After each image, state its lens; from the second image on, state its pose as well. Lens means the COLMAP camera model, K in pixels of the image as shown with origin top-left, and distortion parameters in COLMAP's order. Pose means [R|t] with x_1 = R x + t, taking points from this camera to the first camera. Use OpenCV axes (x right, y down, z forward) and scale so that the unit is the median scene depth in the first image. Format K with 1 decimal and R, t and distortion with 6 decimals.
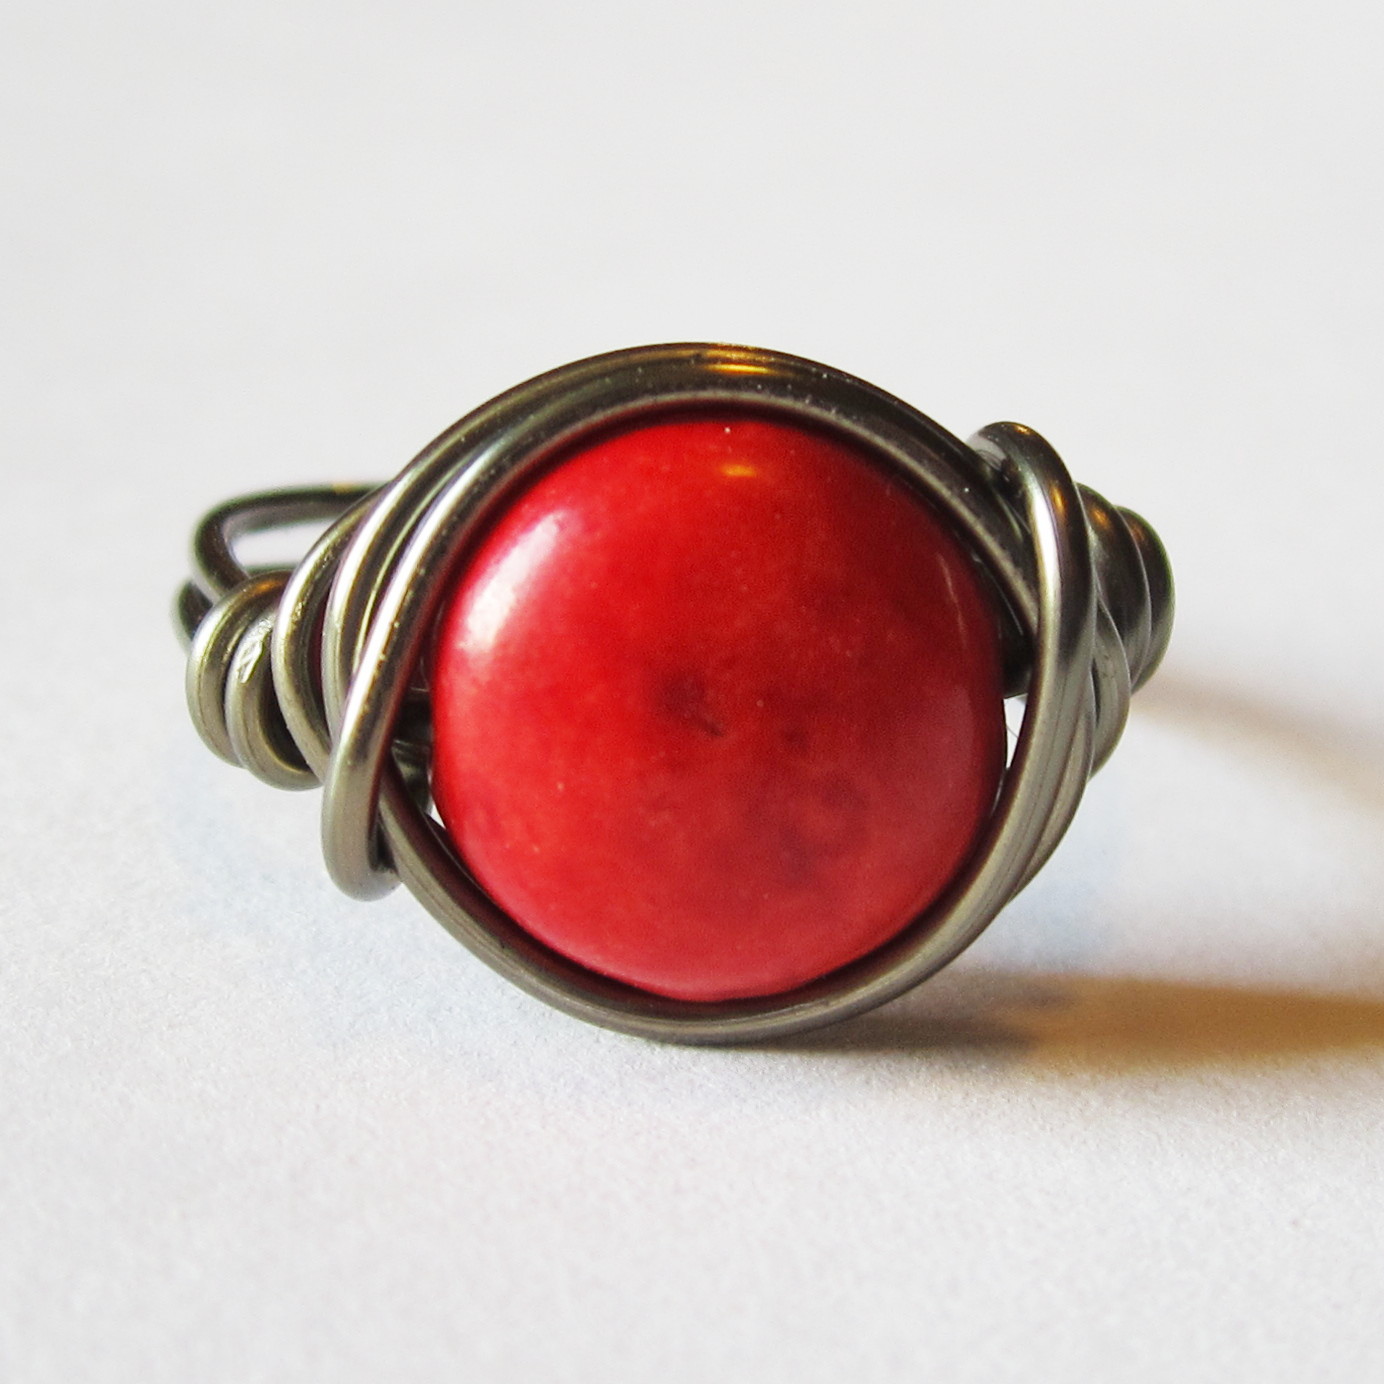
lens RADIAL K [[2416.9, 0, 693.9], [0, 2416.9, 692.8], [0, 0, 1]] dist [-0.031432, 0.000000]
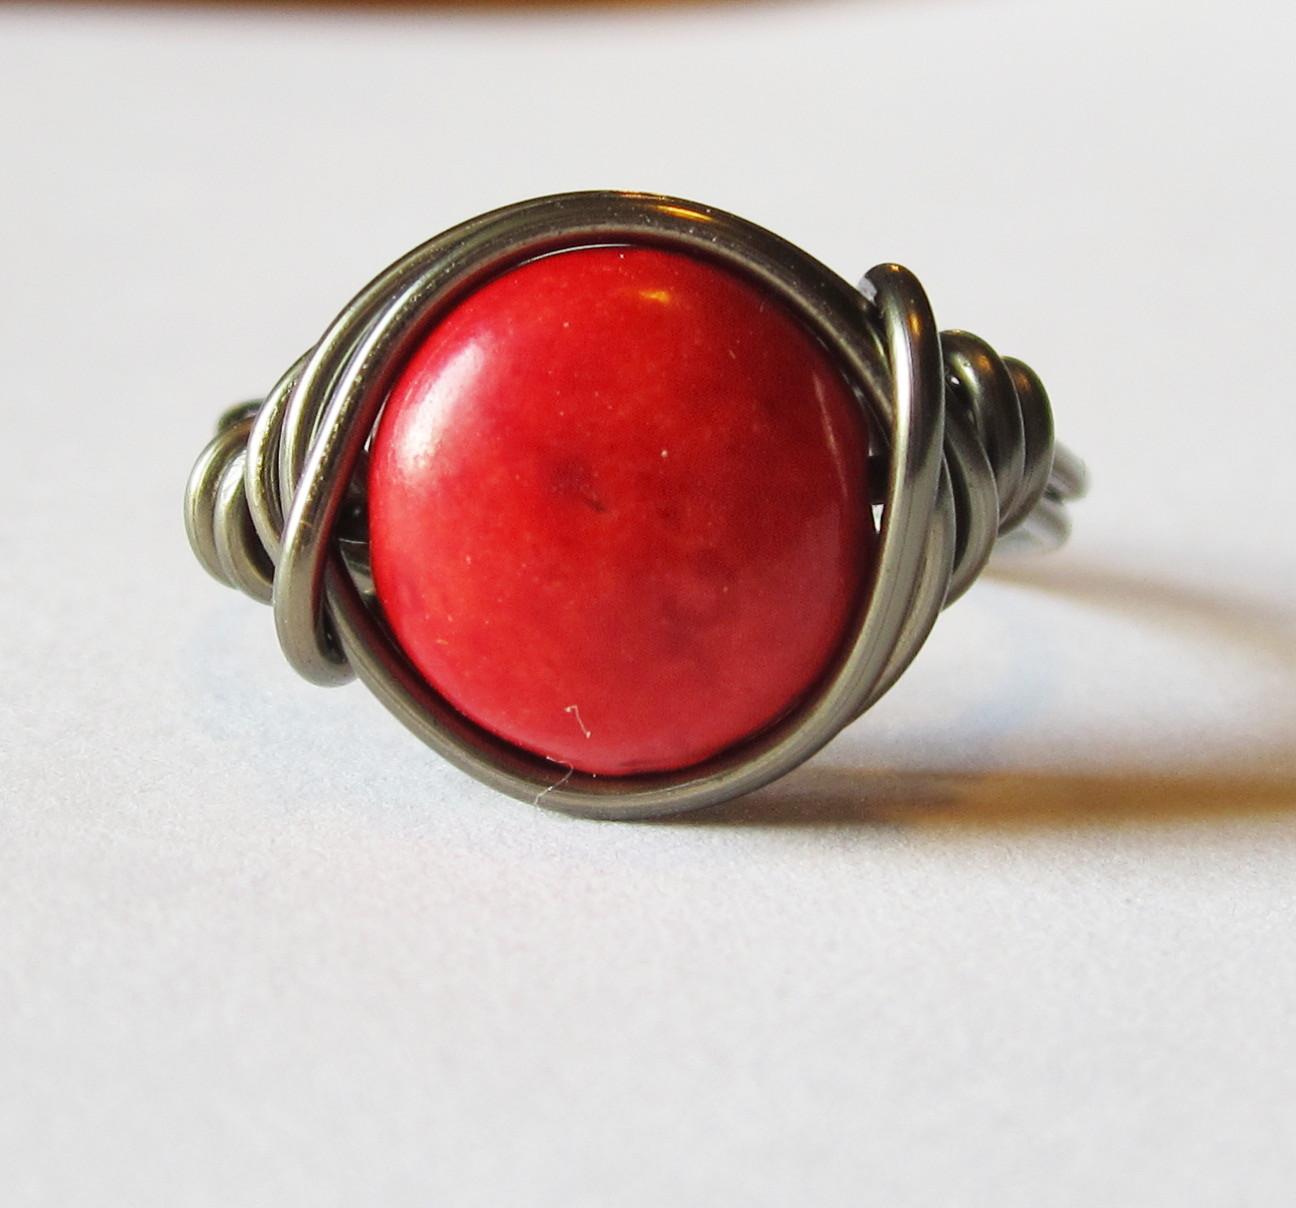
lens RADIAL K [[2323.4, 0, 645.2], [0, 2323.4, 602.6], [0, 0, 1]] dist [0.019676, 0.000000]
pose [[0.994284, 0.005601, -0.106618, 0.141398], [-0.015266, 0.995820, -0.090052, 0.152219], [0.105668, 0.091164, 0.990214, -0.080351]]
